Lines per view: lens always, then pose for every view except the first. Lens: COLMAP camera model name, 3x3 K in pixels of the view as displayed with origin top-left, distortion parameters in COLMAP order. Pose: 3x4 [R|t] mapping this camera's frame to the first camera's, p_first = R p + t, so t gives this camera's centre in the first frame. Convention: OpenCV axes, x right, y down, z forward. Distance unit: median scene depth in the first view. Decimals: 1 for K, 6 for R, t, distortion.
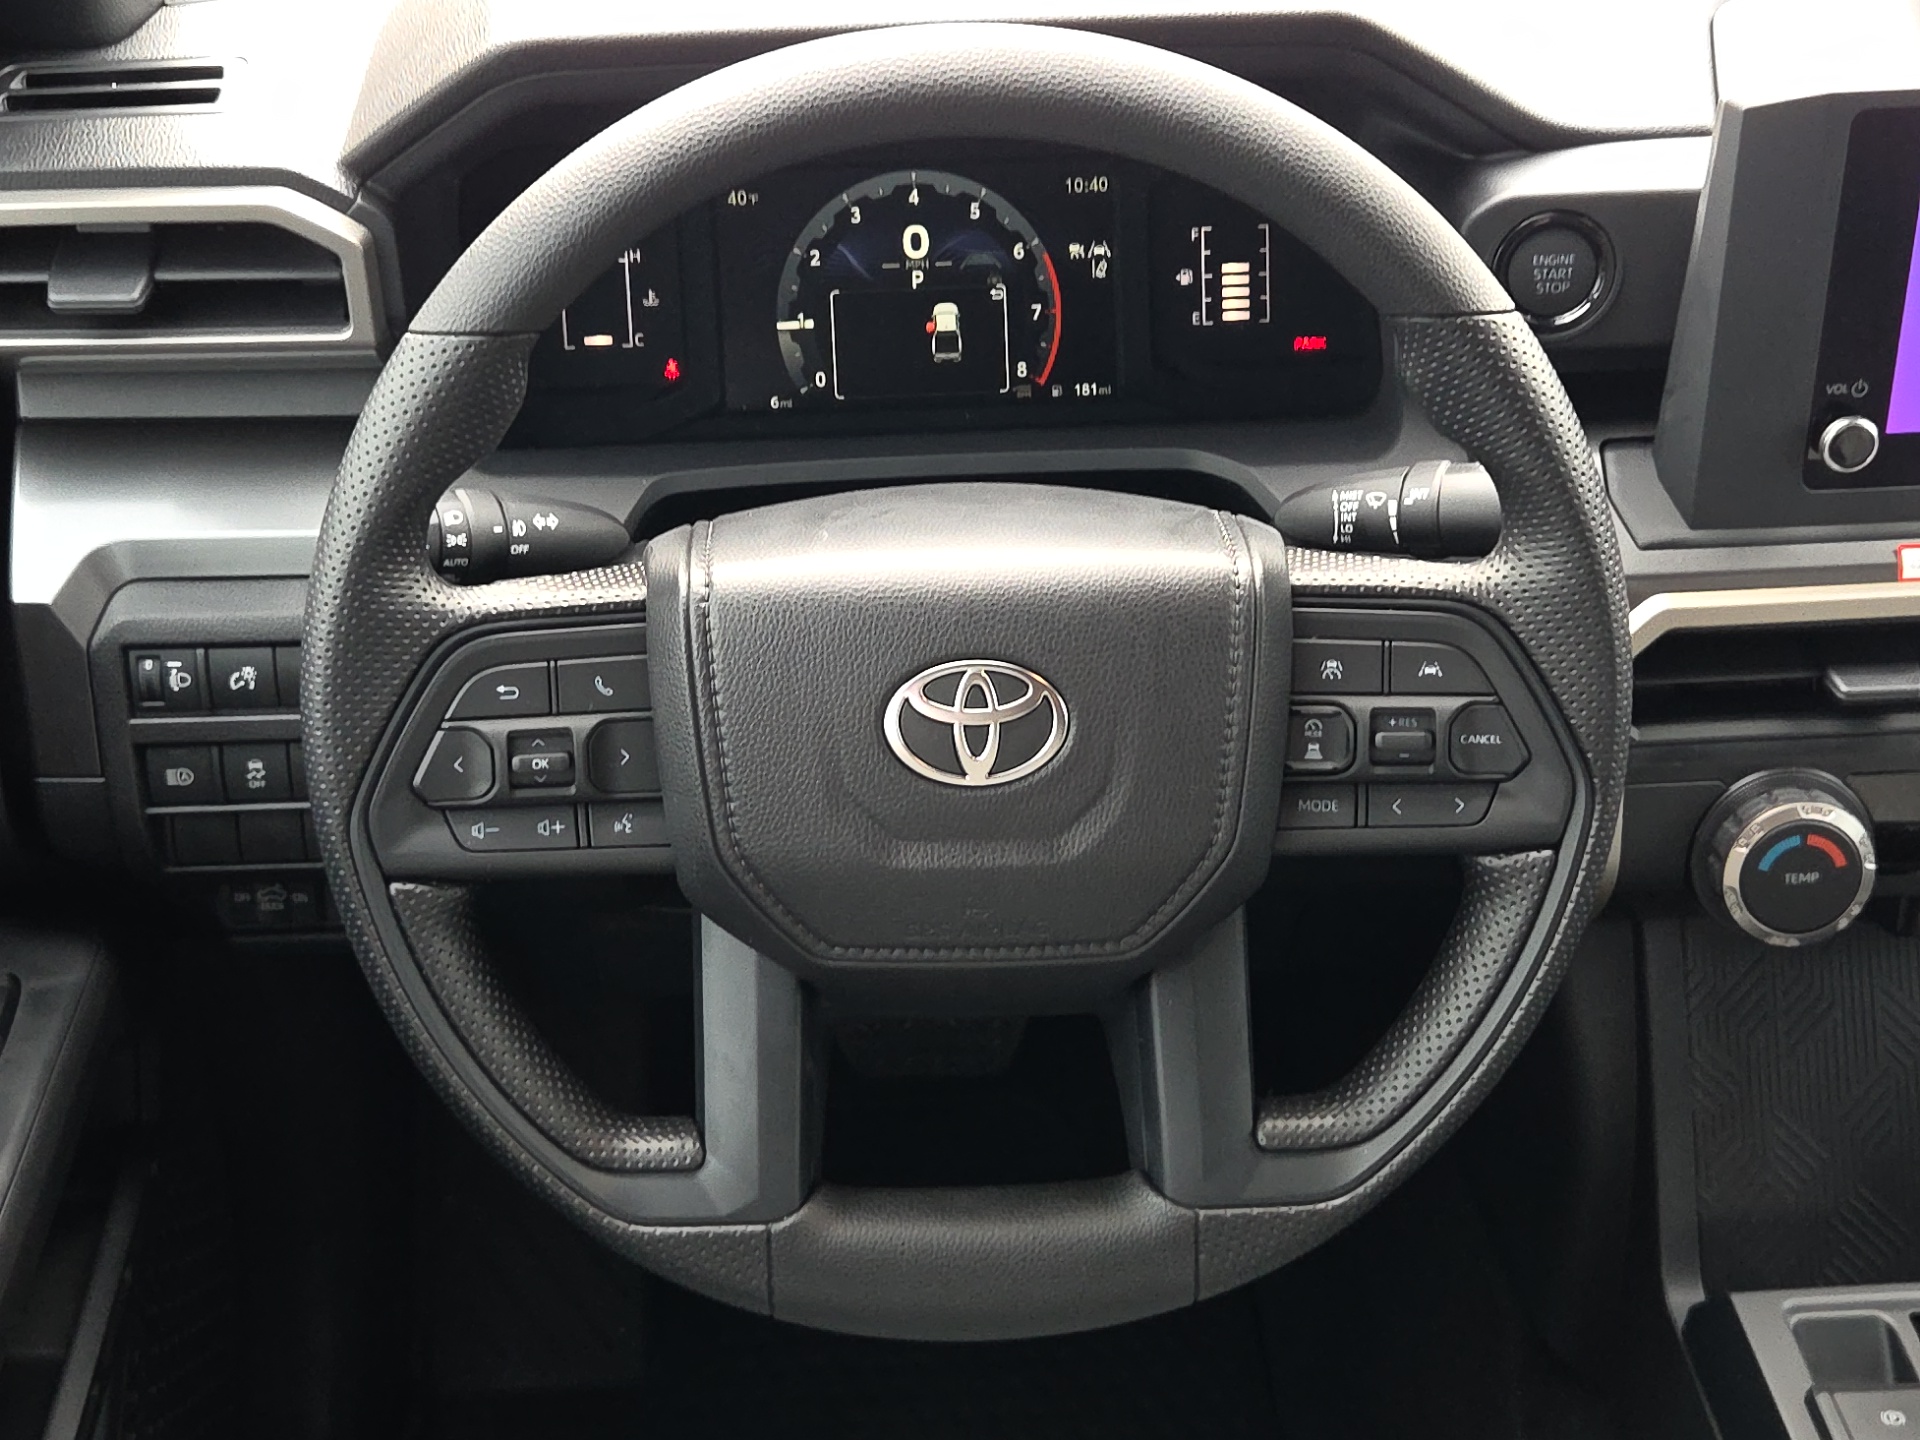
lens RADIAL K [[2680.1, 0, 965.6], [0, 2680.1, 696.5], [0, 0, 1]] dist [0.136780, -0.359347]
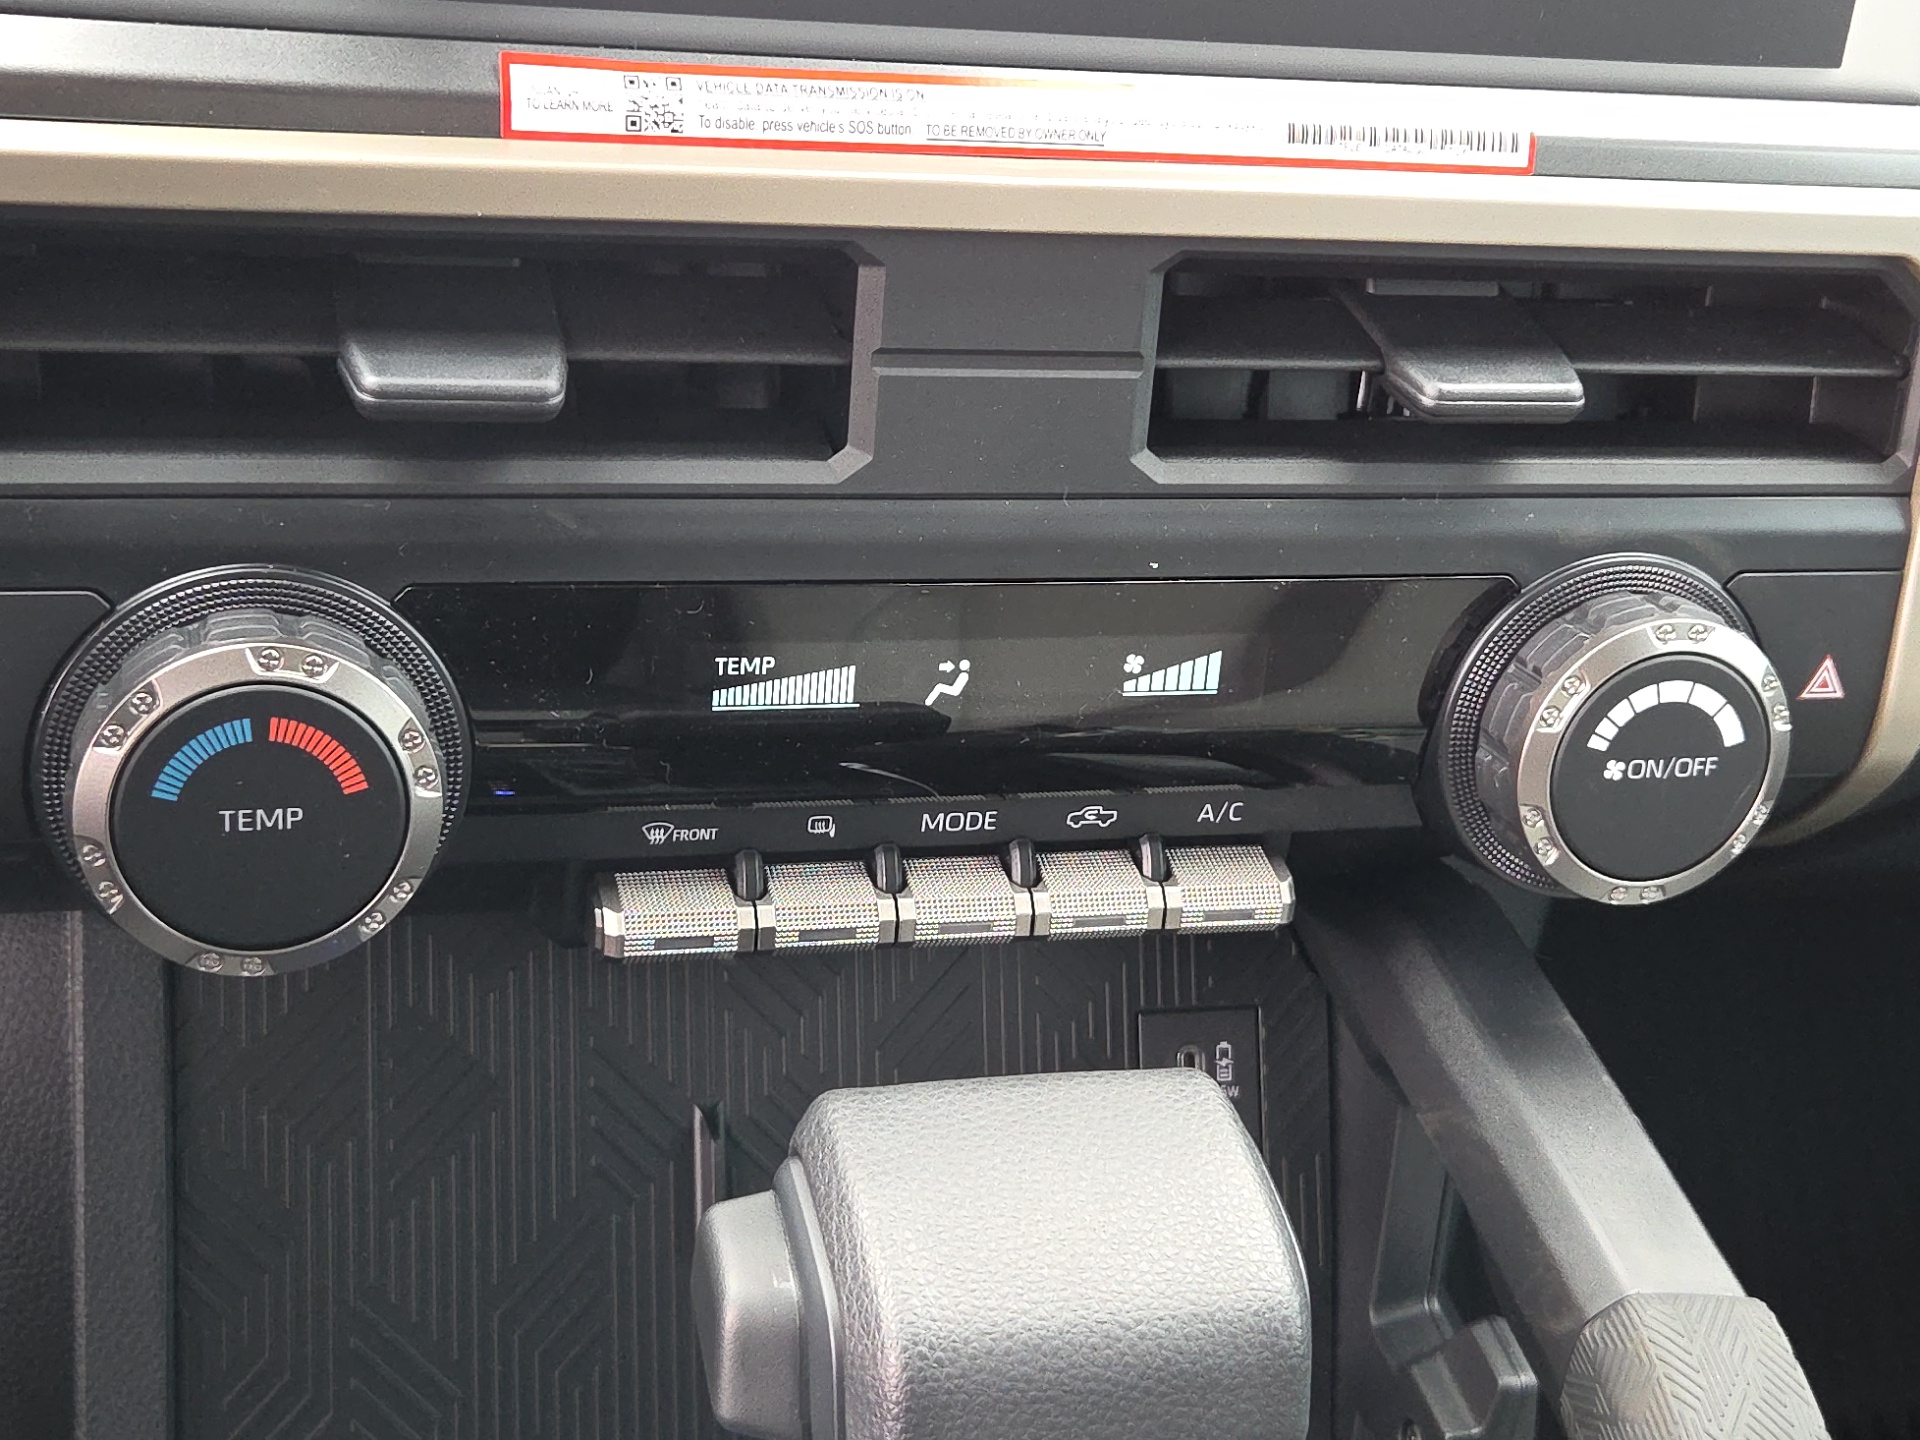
lens RADIAL K [[2680.1, 0, 965.6], [0, 2680.1, 696.5], [0, 0, 1]] dist [0.136780, -0.359347]
pose [[0.966732, 0.022958, 0.254759, 0.304324], [-0.027309, 0.999535, 0.013557, 0.038521], [-0.254330, -0.020063, 0.966909, 0.554860]]
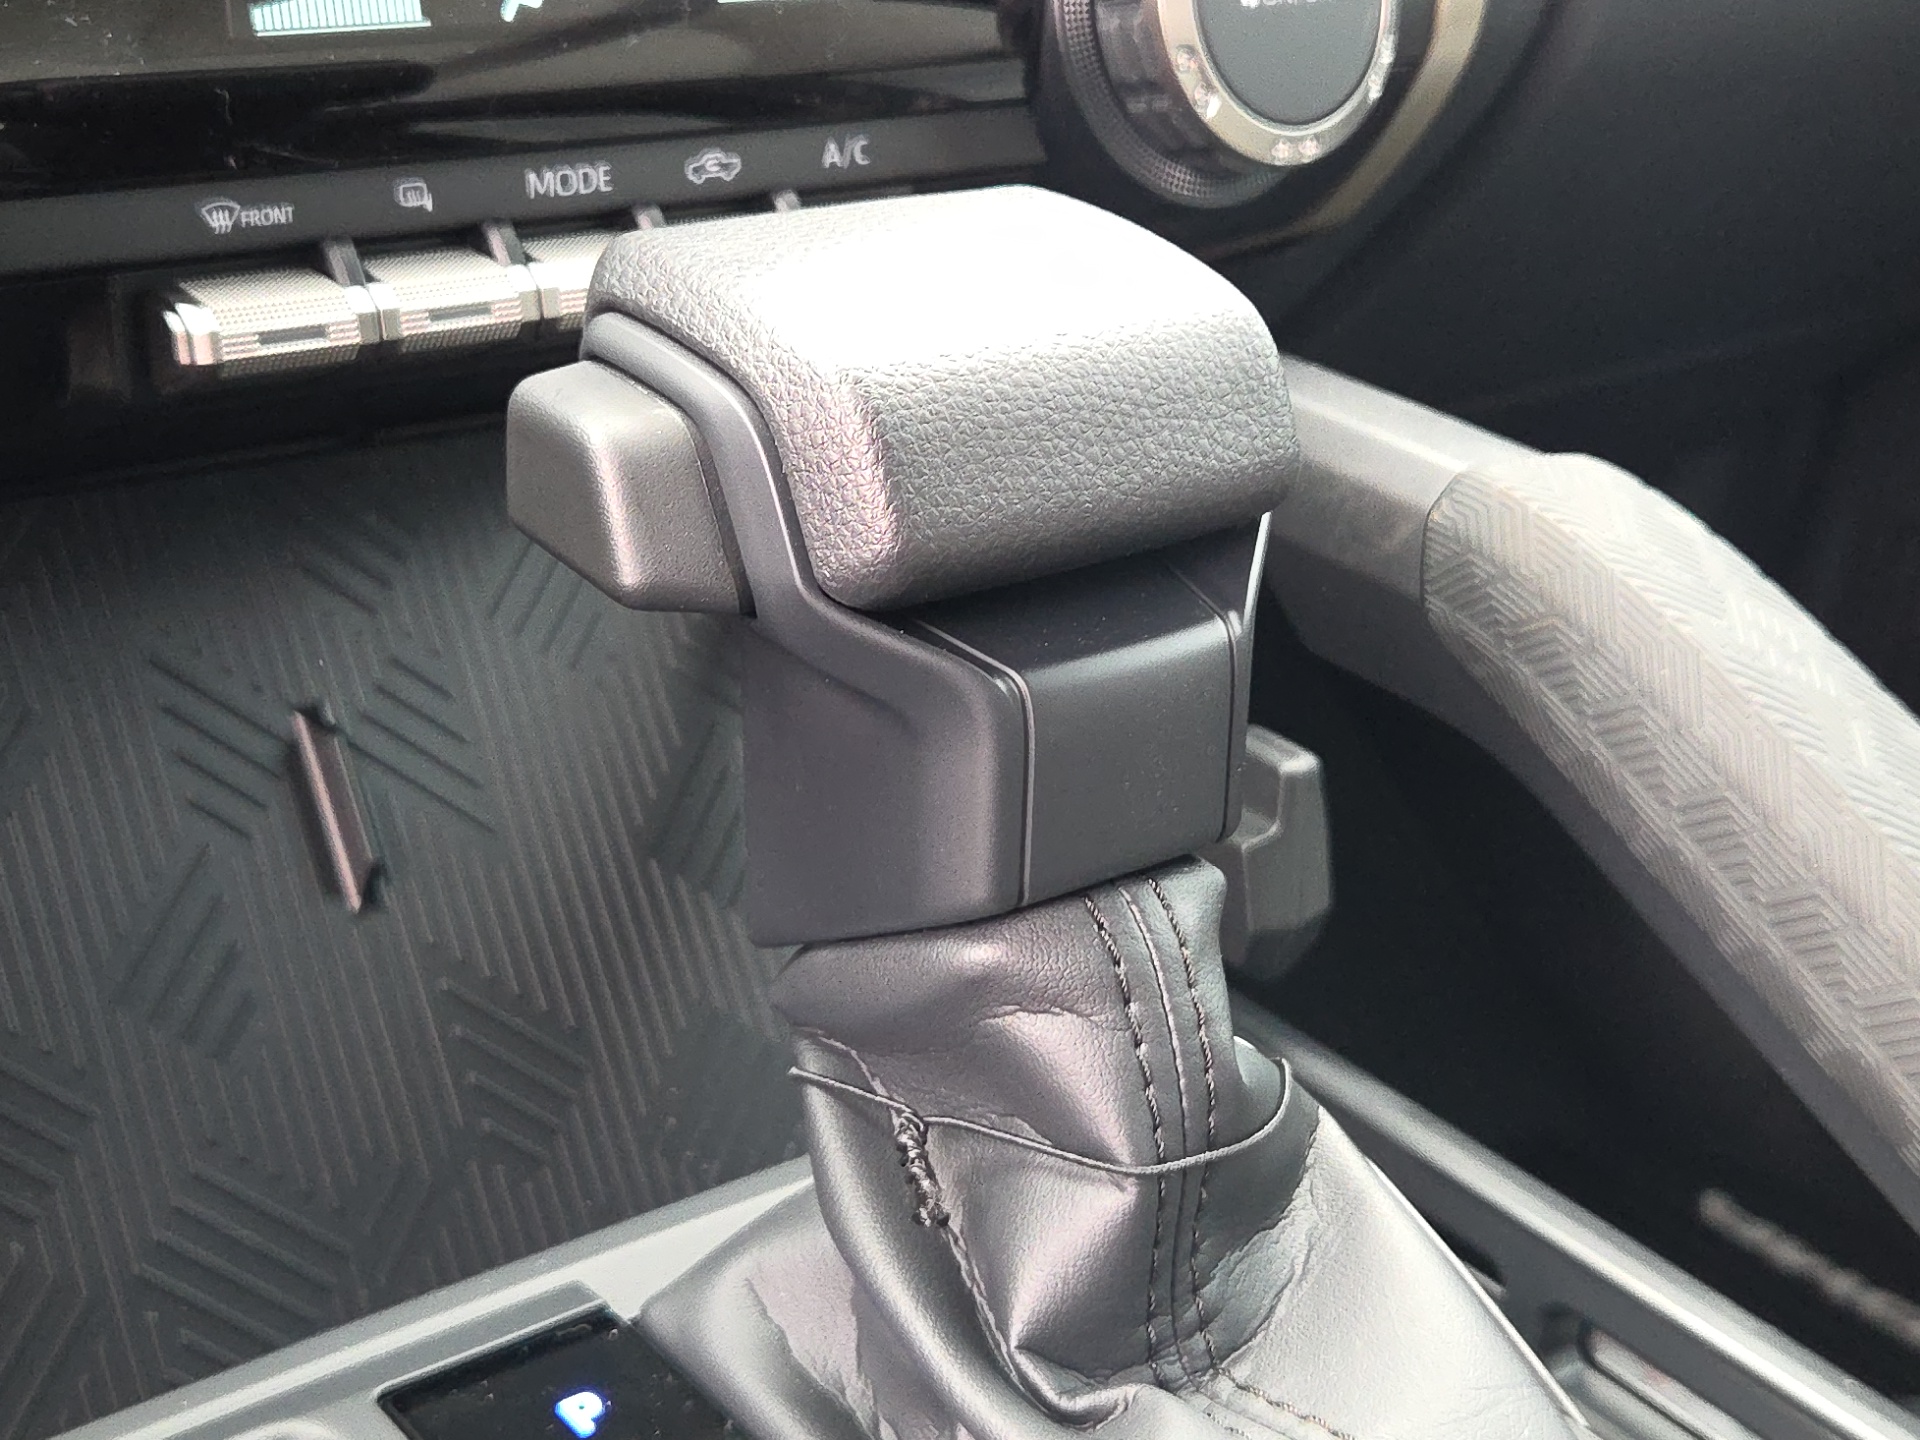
lens RADIAL K [[2680.1, 0, 965.6], [0, 2680.1, 696.5], [0, 0, 1]] dist [0.136780, -0.359347]
pose [[0.818343, -0.171748, 0.548468, 0.240585], [0.249174, 0.965977, -0.069294, 0.187450], [-0.517906, 0.193370, 0.833295, 0.675501]]
